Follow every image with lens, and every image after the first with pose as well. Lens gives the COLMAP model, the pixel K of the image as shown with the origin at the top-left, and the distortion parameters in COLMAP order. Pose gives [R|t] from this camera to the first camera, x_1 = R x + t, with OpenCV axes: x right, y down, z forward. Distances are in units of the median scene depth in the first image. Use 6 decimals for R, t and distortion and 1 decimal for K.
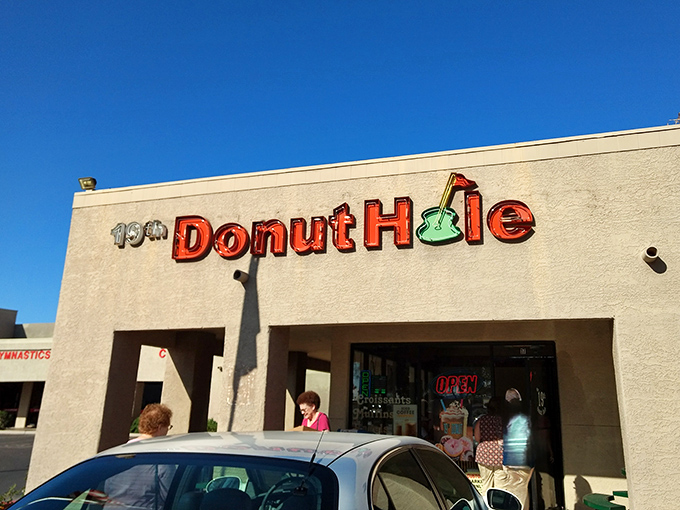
lens RADIAL K [[563.0, 0, 339.5], [0, 563.0, 239.0], [0, 0, 1]] dist [0.001261, -0.002034]
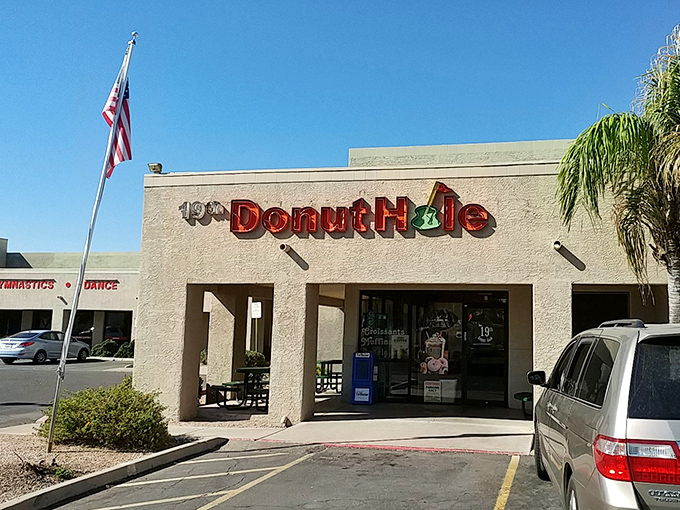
lens RADIAL K [[778.8, 0, 340.0], [0, 778.8, 255.0], [0, 0, 1]] dist [-0.083550, 0.009283]
pose [[0.999242, 0.001674, 0.038904, -0.107156], [-0.009144, 0.981230, 0.192622, -0.269481], [-0.037851, -0.192831, 0.980502, -0.838747]]
